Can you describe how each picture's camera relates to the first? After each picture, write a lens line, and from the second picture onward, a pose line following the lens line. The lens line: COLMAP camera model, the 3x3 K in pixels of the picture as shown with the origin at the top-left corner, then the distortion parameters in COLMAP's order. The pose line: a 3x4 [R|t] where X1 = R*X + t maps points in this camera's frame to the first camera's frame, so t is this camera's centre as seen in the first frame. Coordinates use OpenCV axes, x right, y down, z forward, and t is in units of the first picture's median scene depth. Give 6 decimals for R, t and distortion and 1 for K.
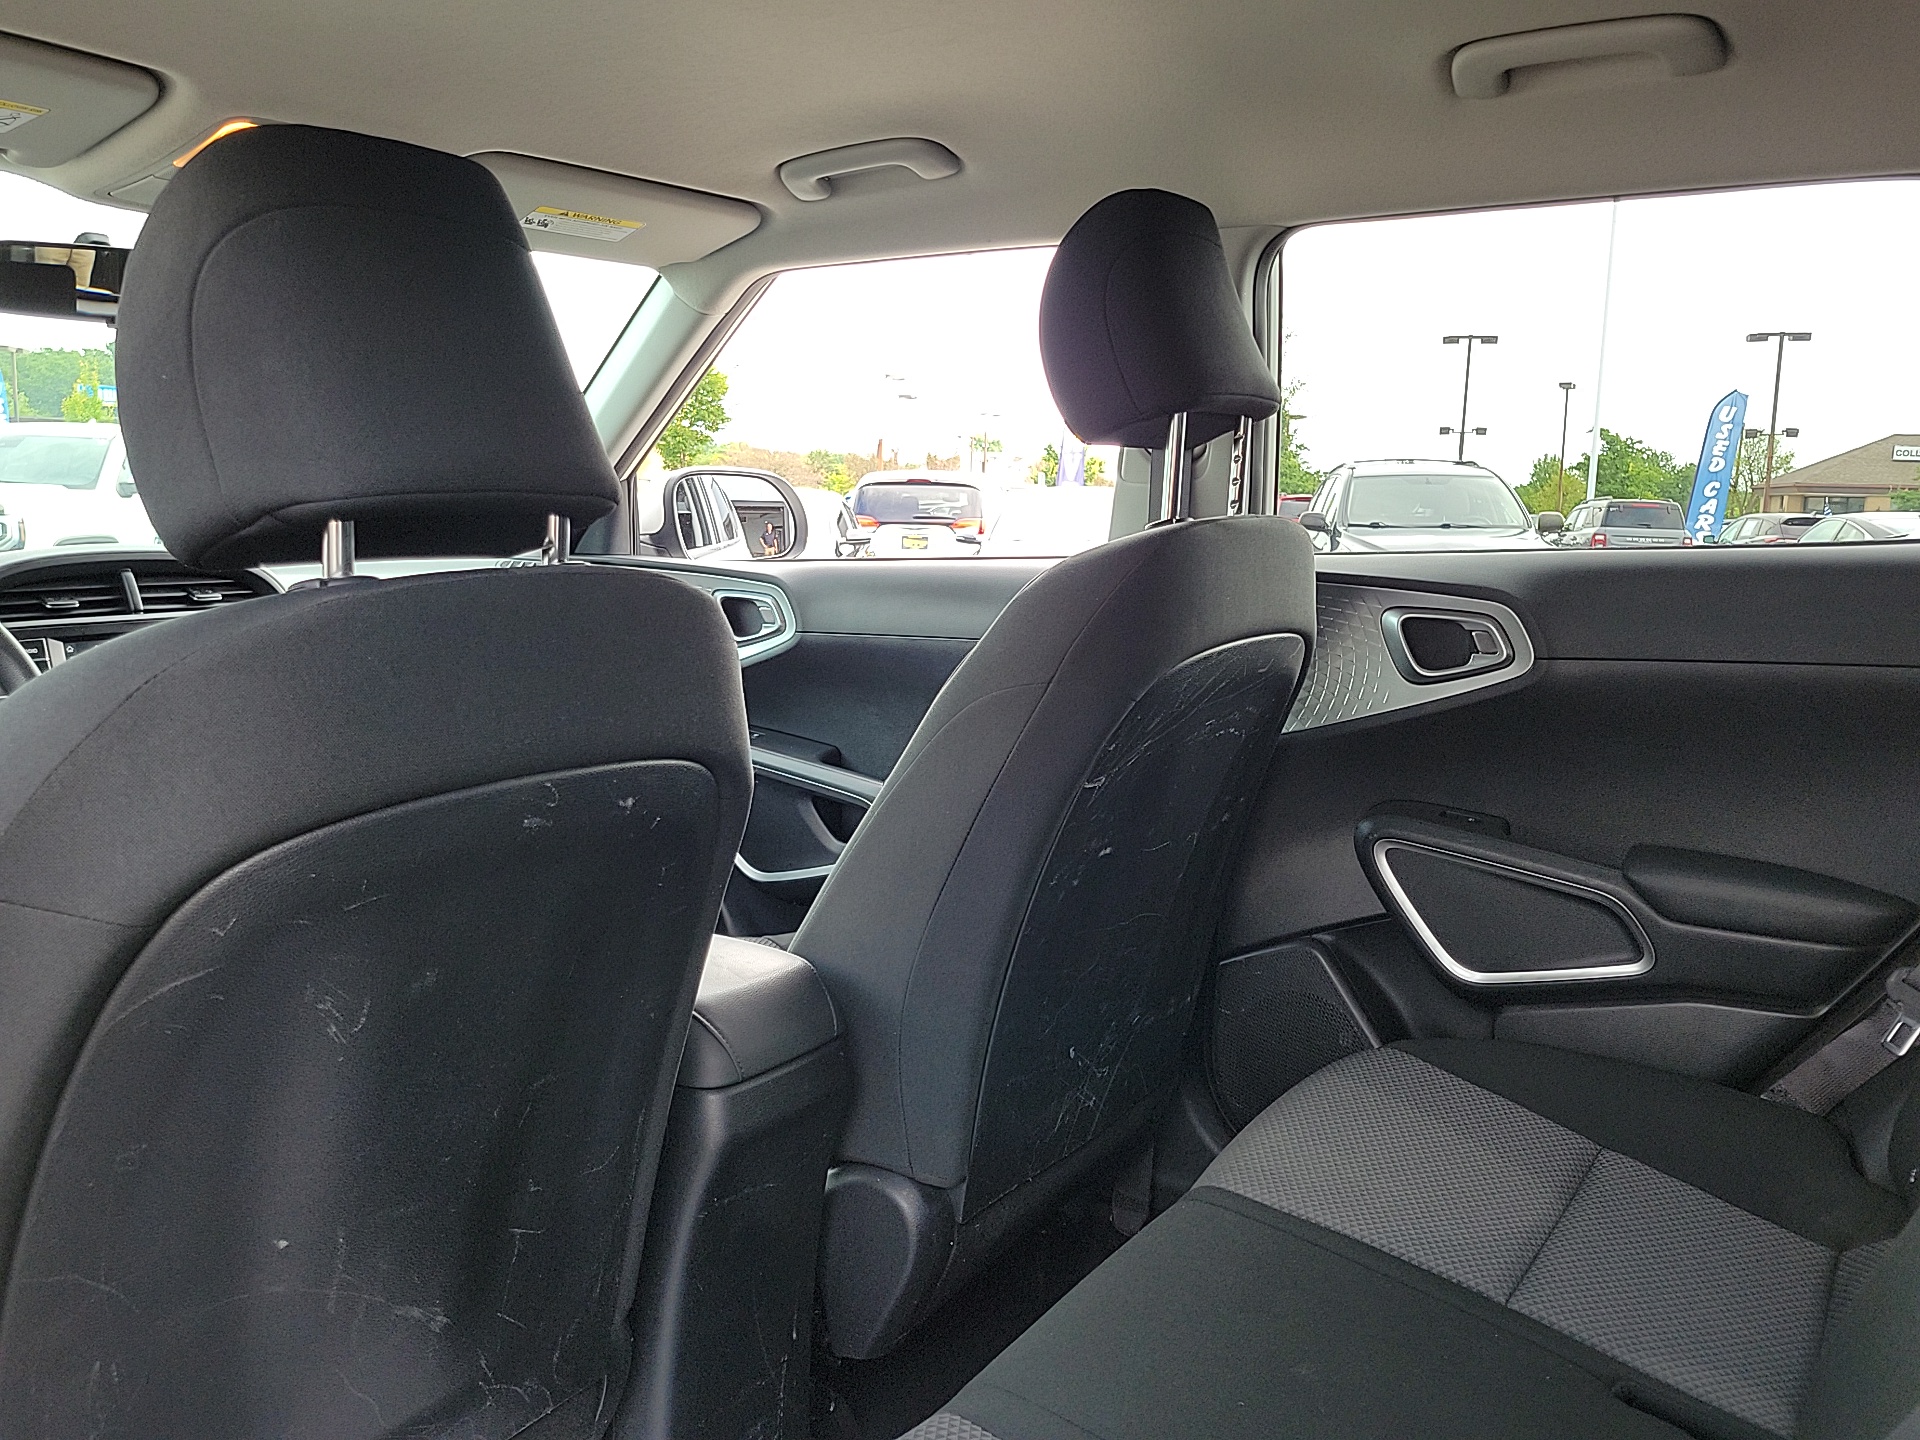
lens RADIAL K [[1527.8, 0, 954.5], [0, 1527.8, 703.5], [0, 0, 1]] dist [0.039987, -0.050378]
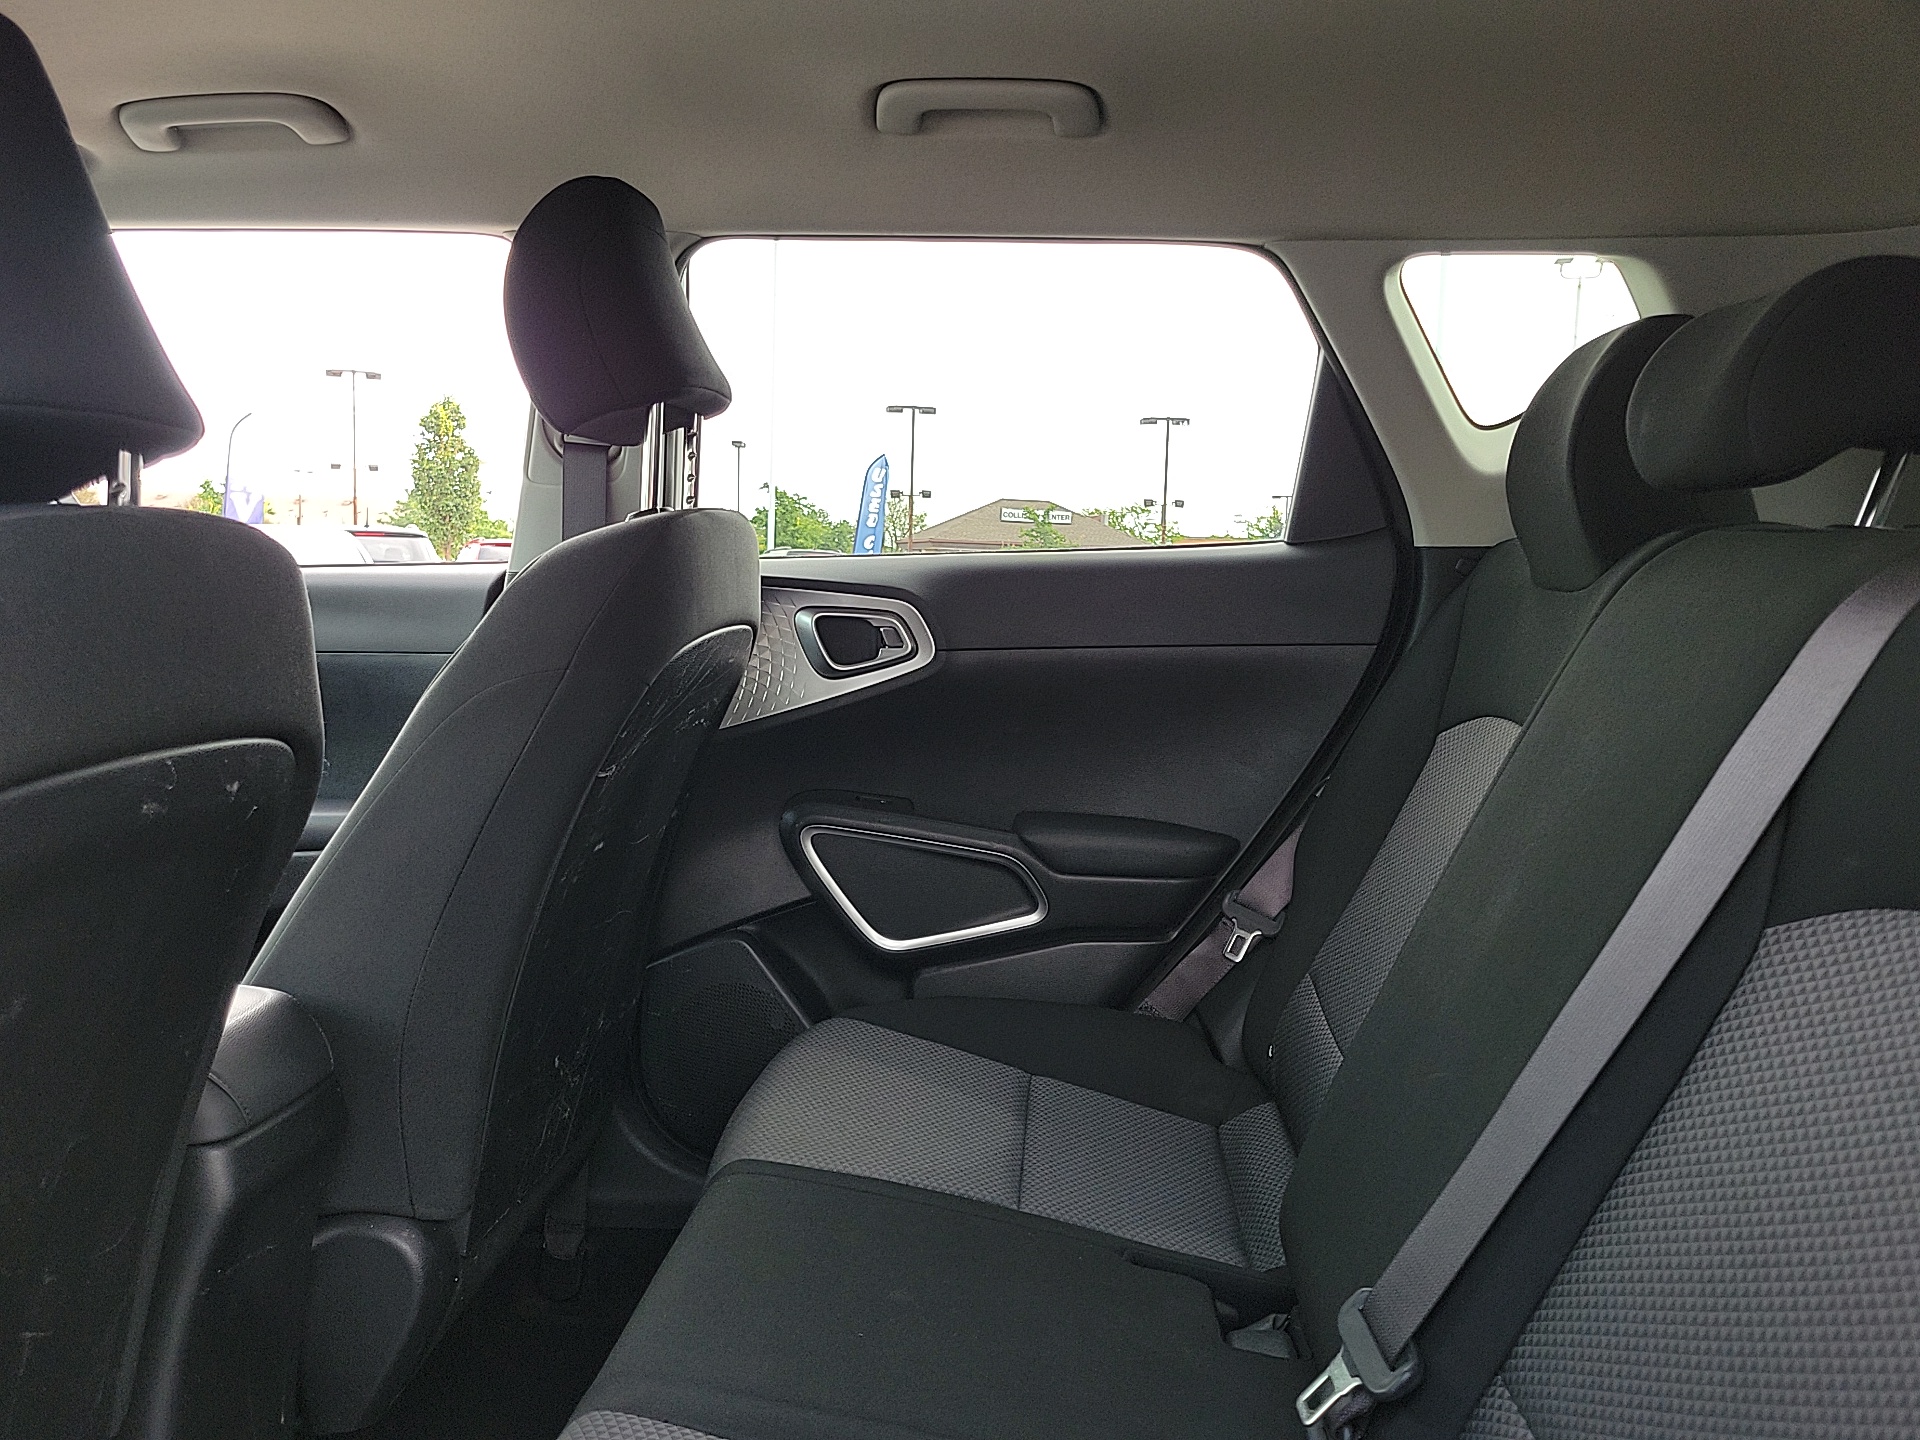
lens RADIAL K [[1527.4, 0, 960.0], [0, 1527.4, 720.0], [0, 0, 1]] dist [0.020658, -0.004947]
pose [[0.883549, -0.044105, 0.466256, -0.133547], [0.050896, 0.998702, -0.001975, 0.026056], [-0.465564, 0.025475, 0.884647, 0.019134]]
